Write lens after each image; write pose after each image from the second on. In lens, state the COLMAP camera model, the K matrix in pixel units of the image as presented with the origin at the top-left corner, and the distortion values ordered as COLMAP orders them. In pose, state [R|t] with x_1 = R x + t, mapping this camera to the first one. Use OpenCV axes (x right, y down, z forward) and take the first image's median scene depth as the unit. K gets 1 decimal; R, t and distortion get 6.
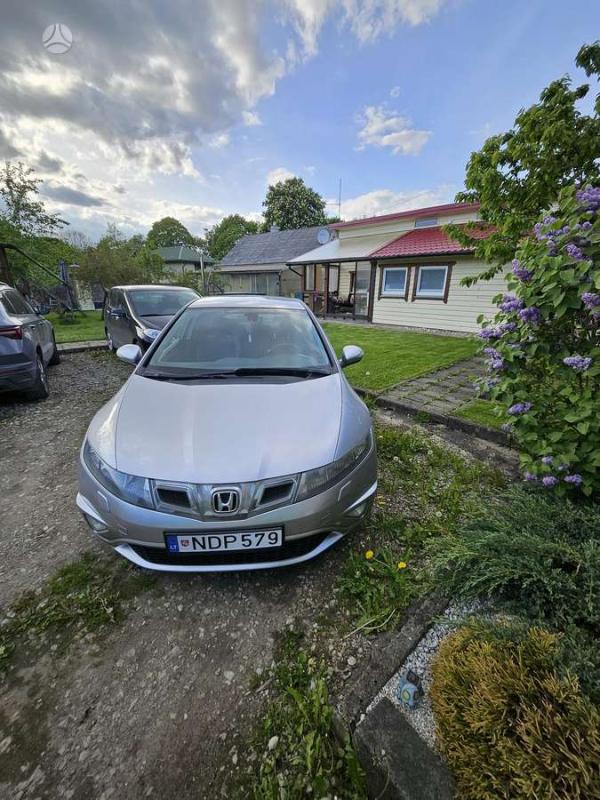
lens RADIAL K [[329.2, 0, 300.0], [0, 329.2, 400.0], [0, 0, 1]] dist [0.000964, 0.000253]
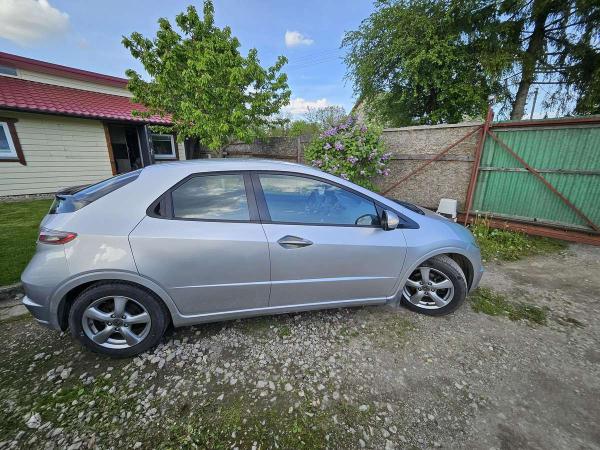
lens RADIAL K [[246.9, 0, 300.0], [0, 246.9, 225.0], [0, 0, 1]] dist [0.000964, 0.000253]
pose [[-0.134933, -0.281580, 0.950003, -0.361837], [0.296776, 0.903271, 0.309881, -0.140270], [-0.945366, 0.323751, -0.038314, 0.394403]]
